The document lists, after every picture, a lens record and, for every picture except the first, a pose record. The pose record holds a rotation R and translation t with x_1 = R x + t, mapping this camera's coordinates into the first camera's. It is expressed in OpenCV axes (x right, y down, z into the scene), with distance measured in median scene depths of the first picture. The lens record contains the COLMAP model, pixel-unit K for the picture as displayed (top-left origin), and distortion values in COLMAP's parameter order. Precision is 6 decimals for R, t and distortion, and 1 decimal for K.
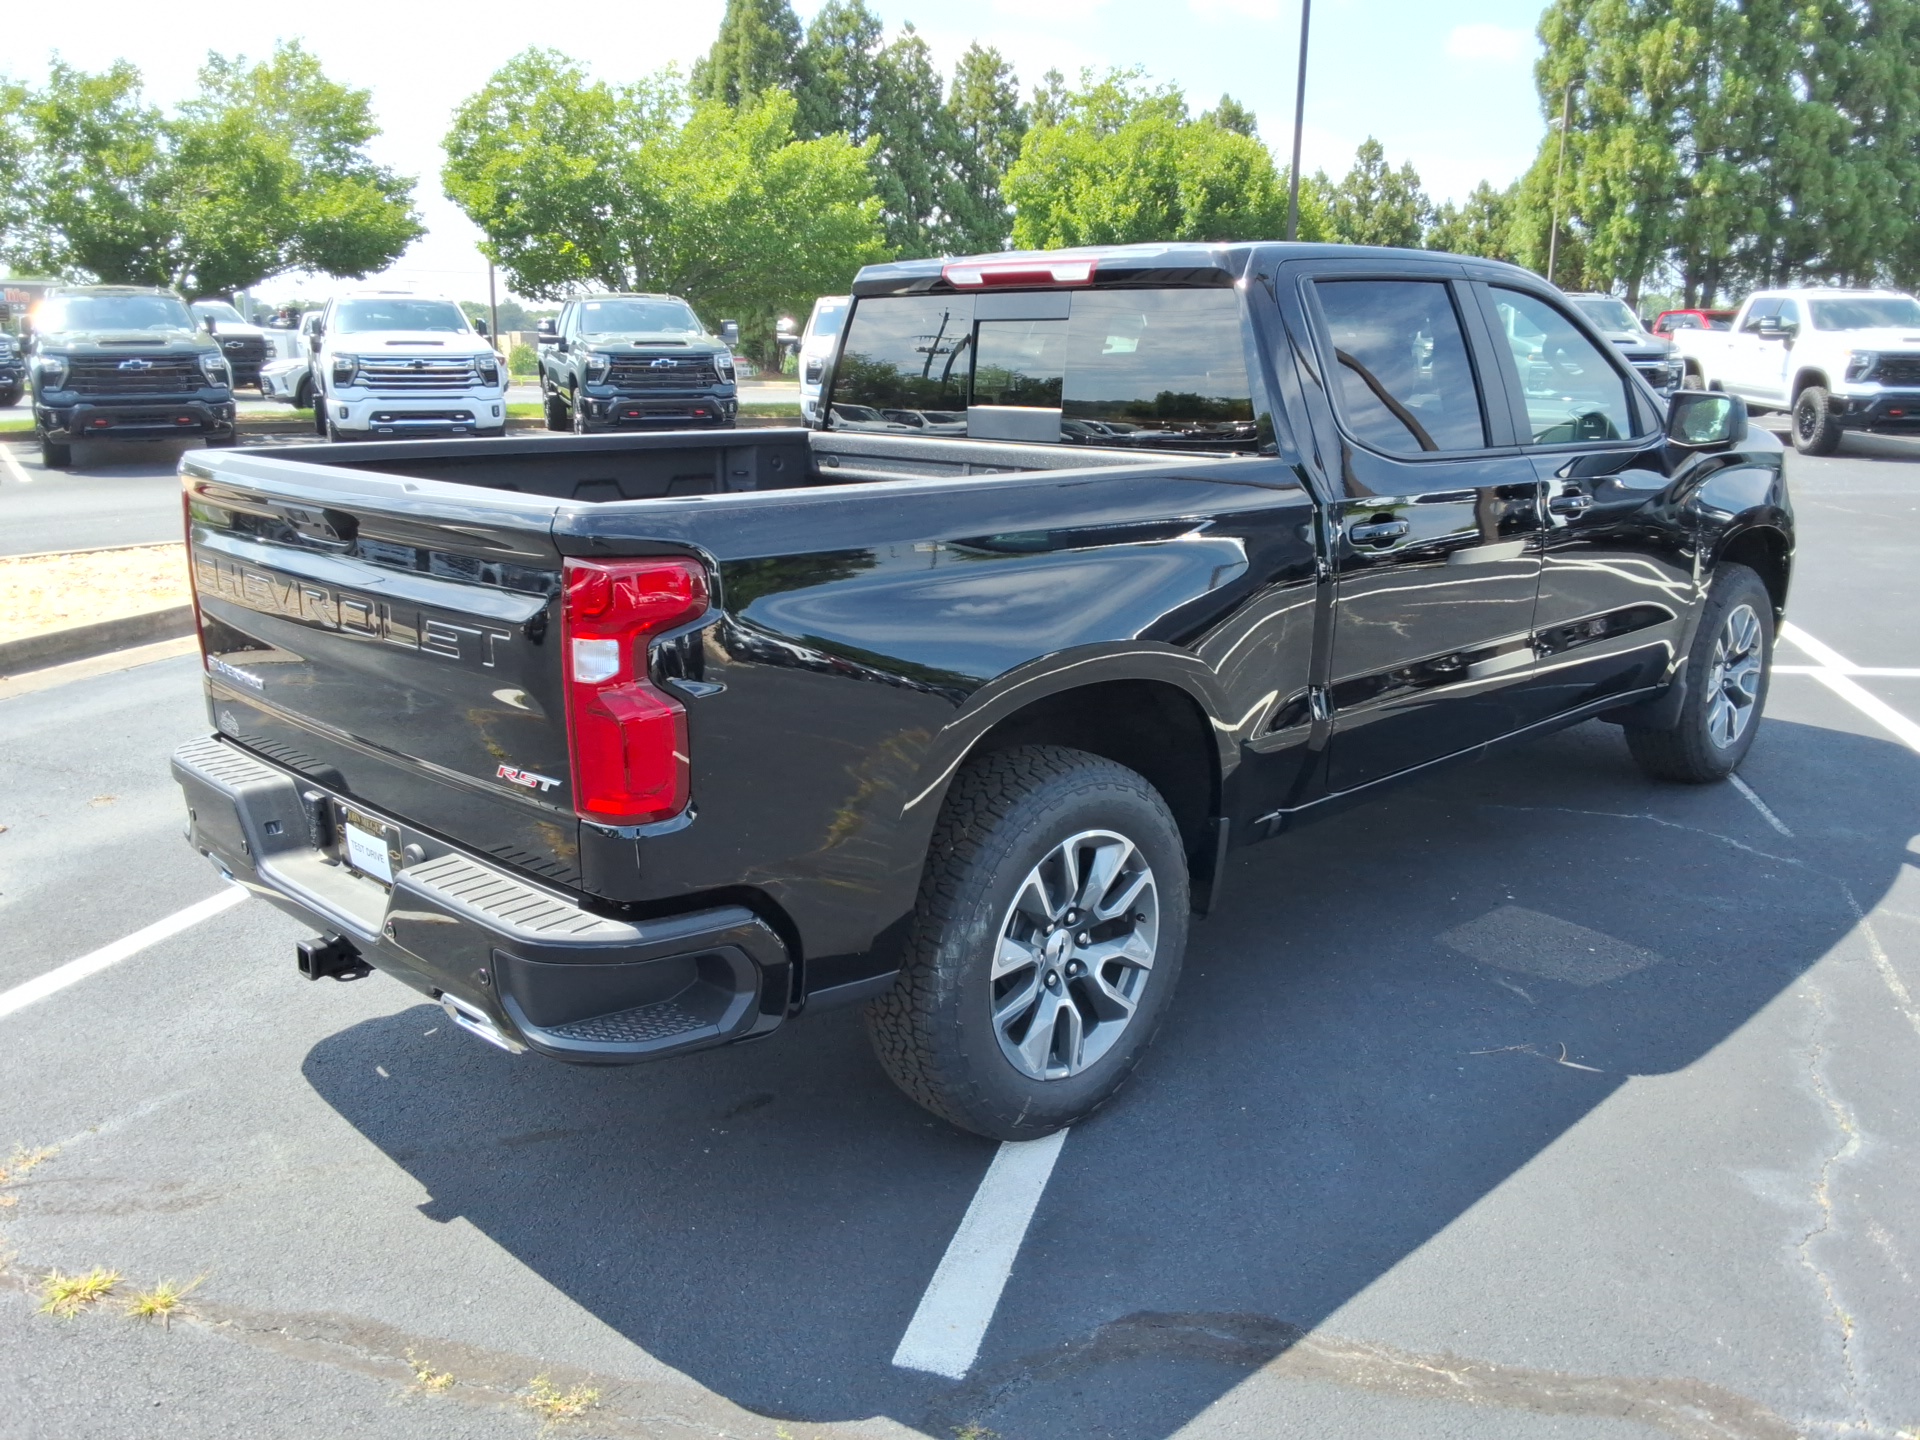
lens RADIAL K [[1543.8, 0, 970.5], [0, 1543.8, 709.0], [0, 0, 1]] dist [0.104647, -0.161942]
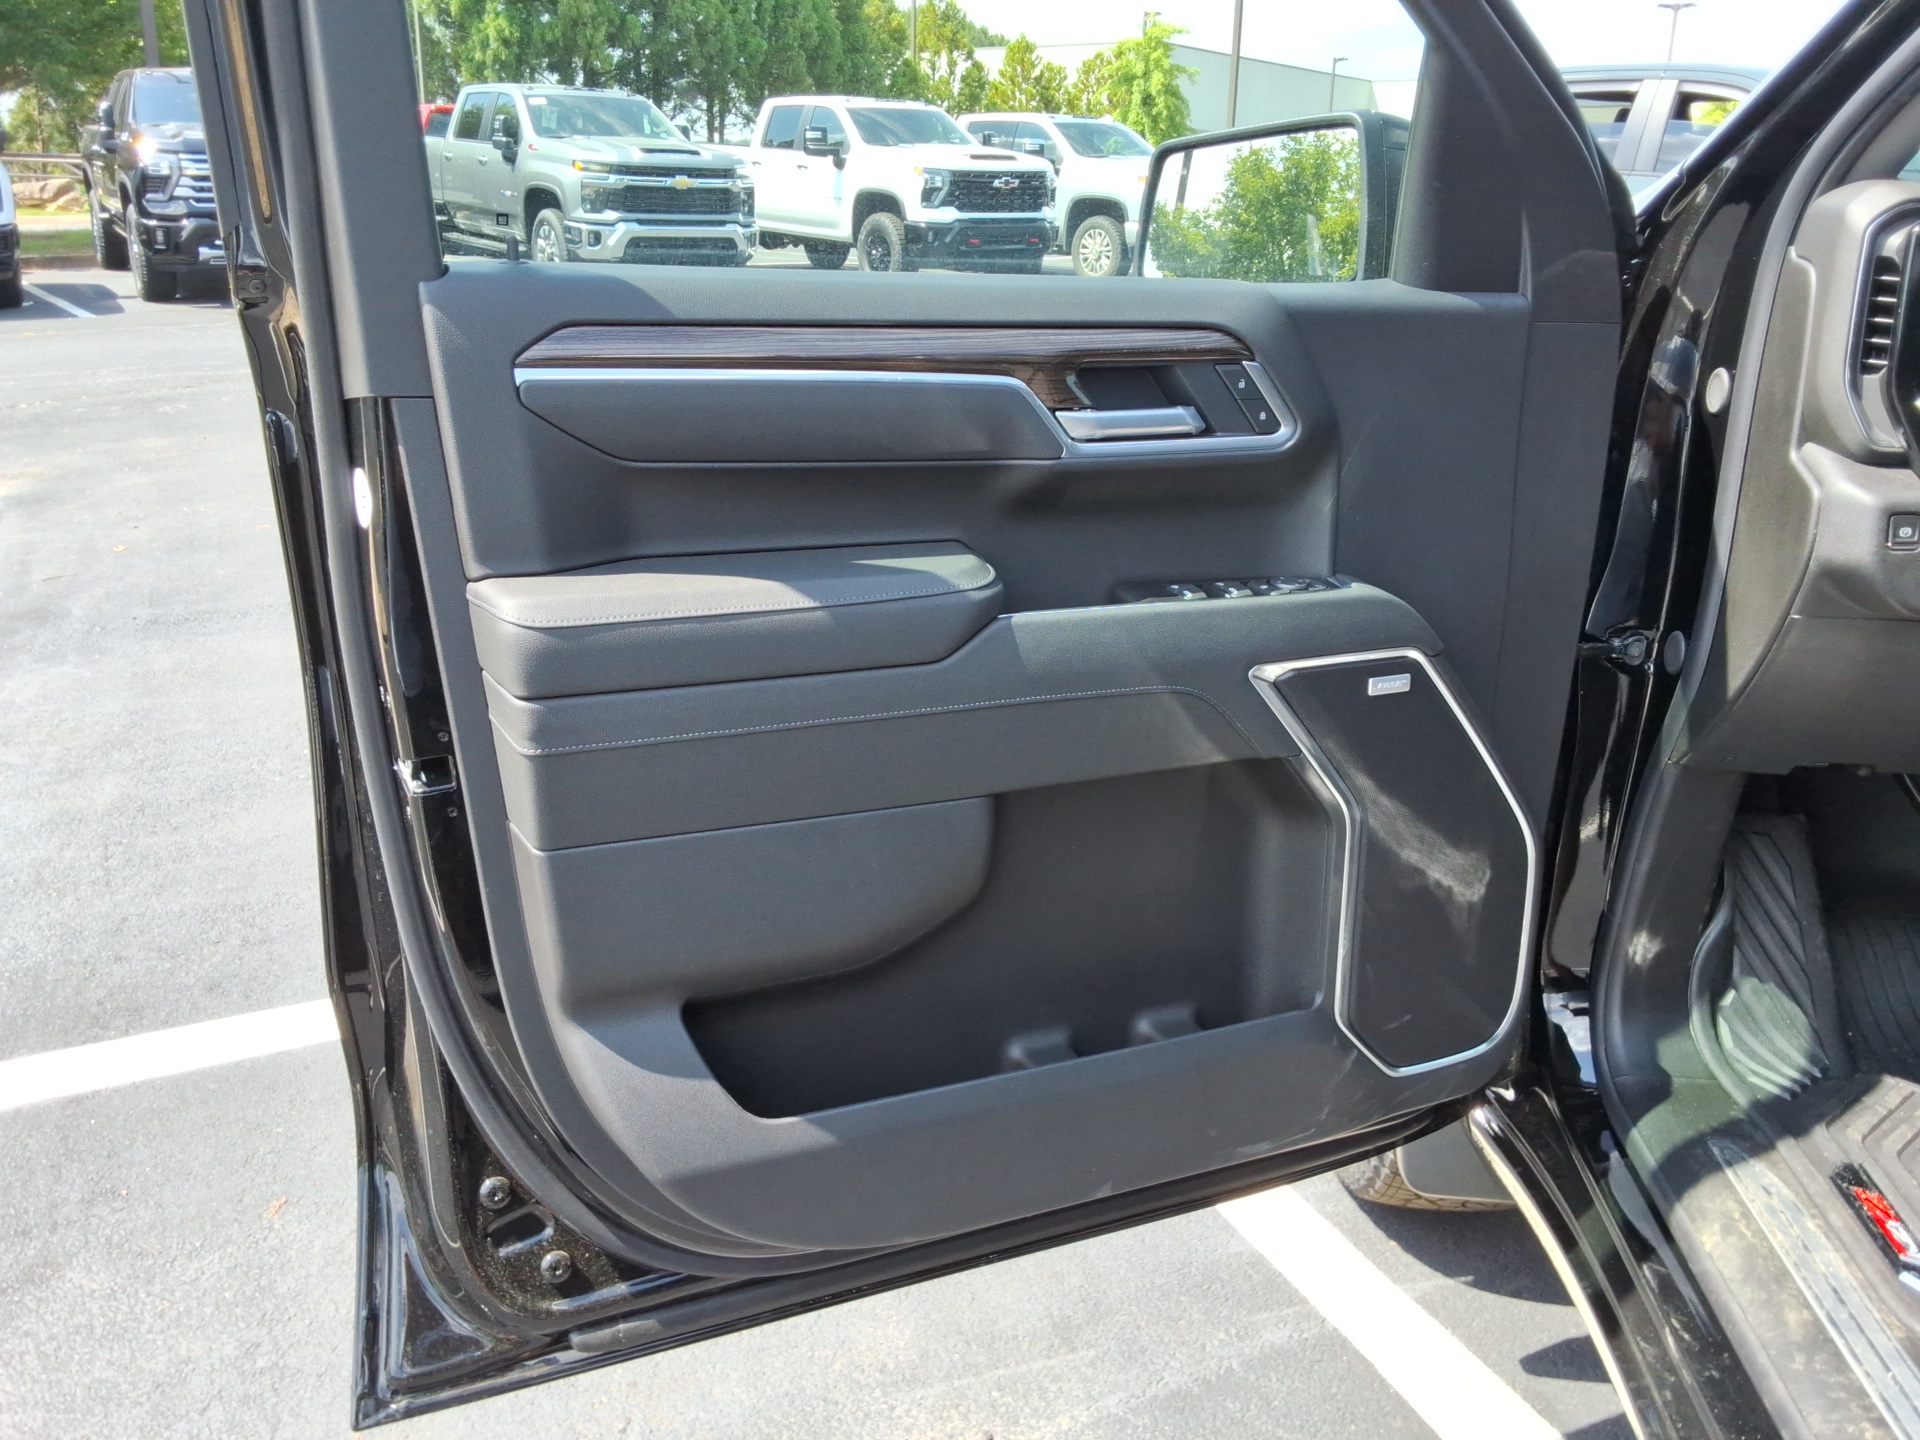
lens RADIAL K [[1543.8, 0, 962.2], [0, 1543.8, 708.6], [0, 0, 1]] dist [0.104647, -0.161942]
pose [[0.759272, -0.201054, 0.618938, -0.009760], [0.137670, 0.979178, 0.149190, -0.028214], [-0.636045, -0.028066, 0.771141, 0.143427]]
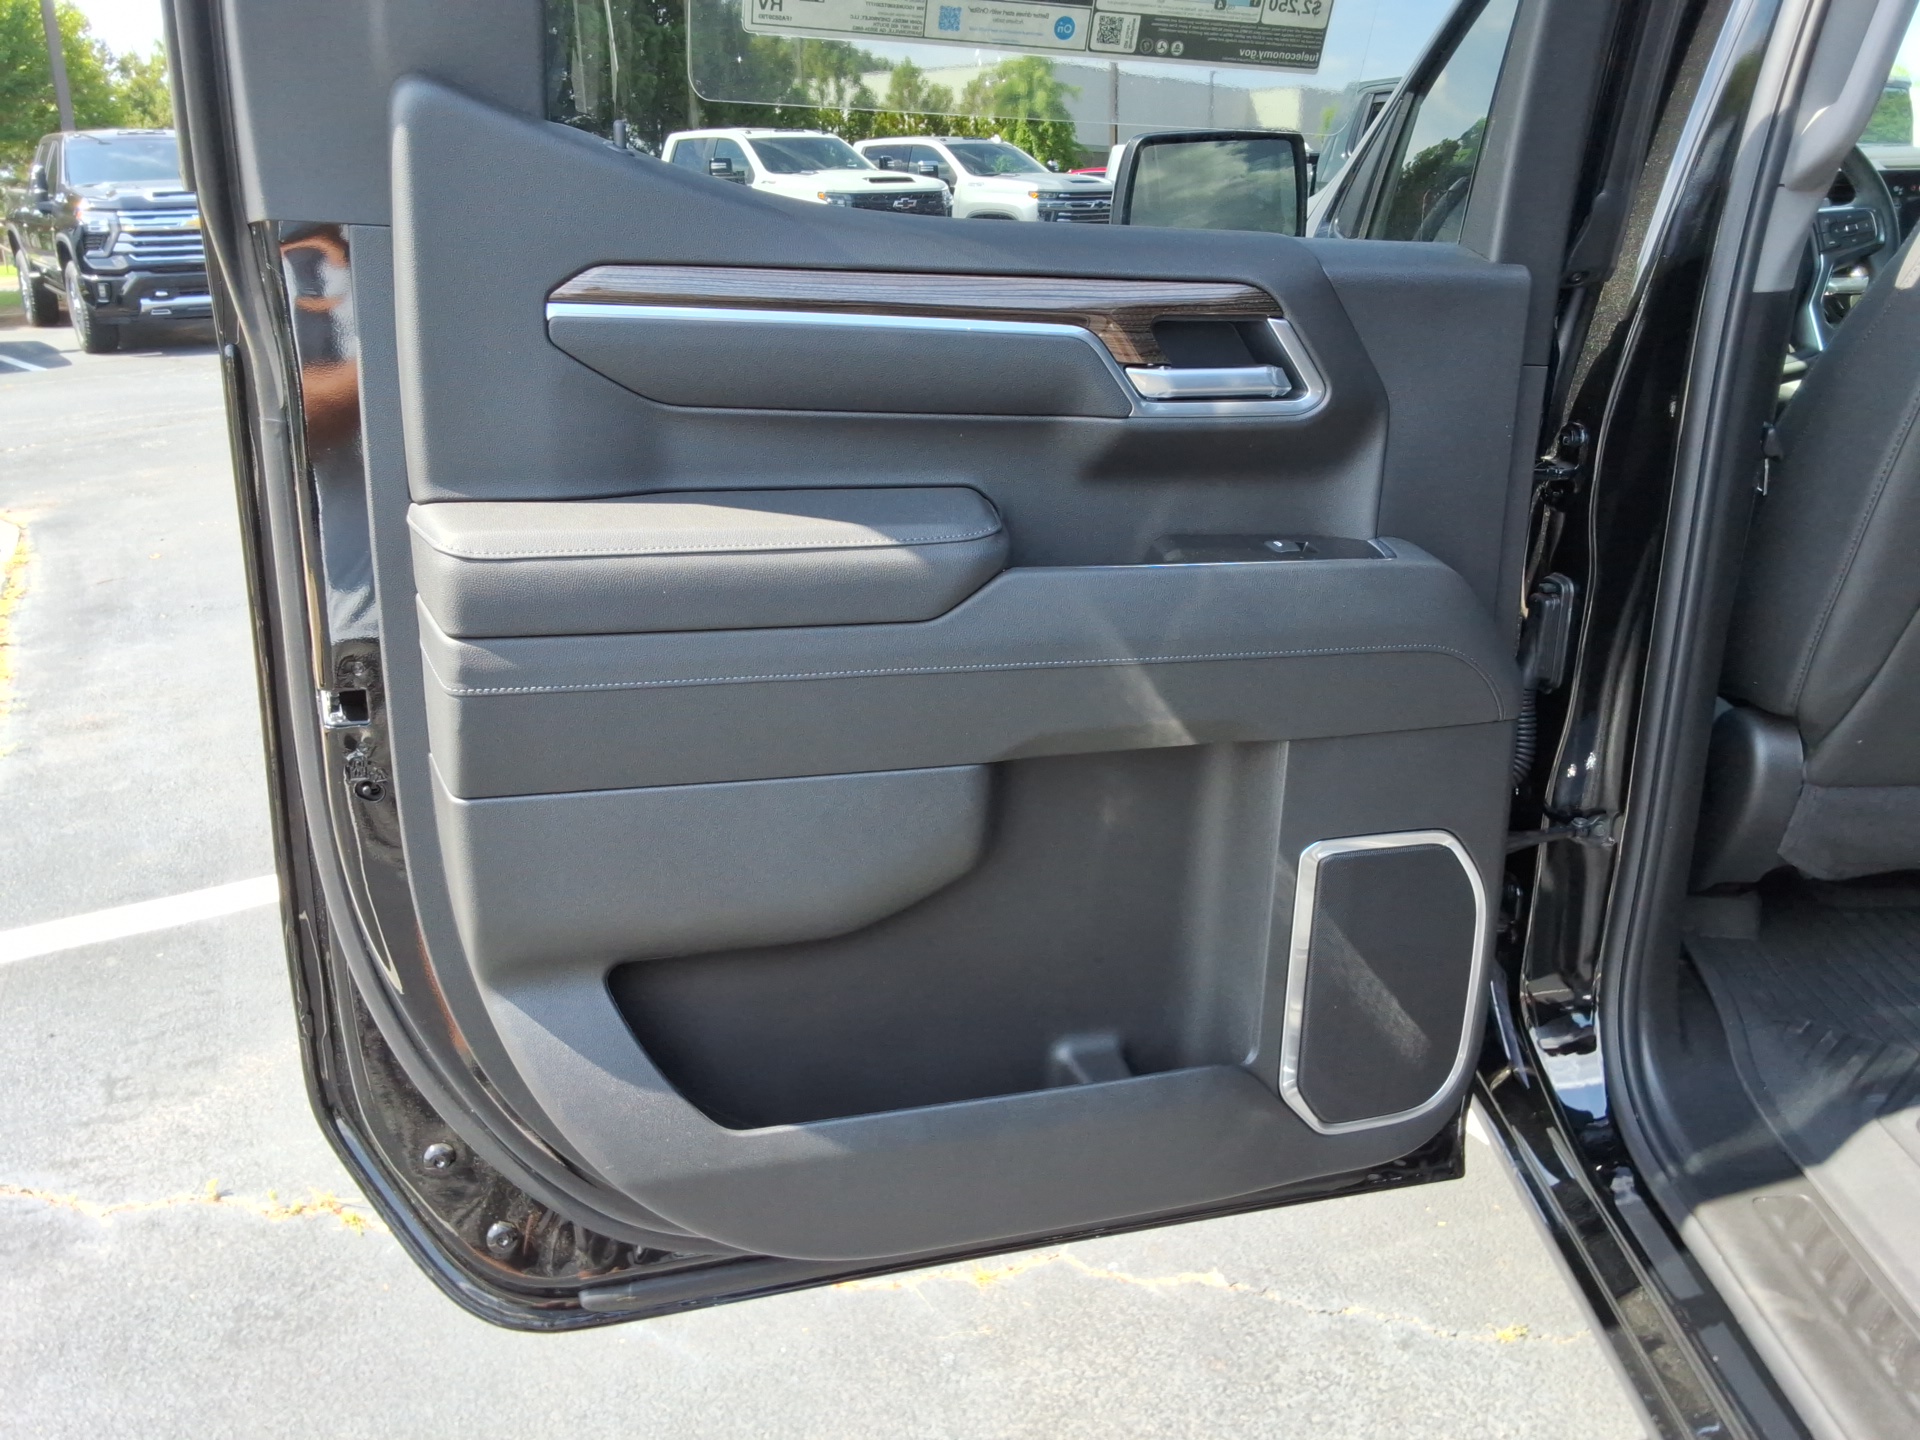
lens RADIAL K [[1543.8, 0, 960.8], [0, 1543.8, 721.6], [0, 0, 1]] dist [0.104647, -0.161942]
pose [[0.715284, -0.243283, 0.655119, -0.027462], [0.190659, 0.969820, 0.151981, -0.023945], [-0.672322, 0.016195, 0.740081, 0.126938]]
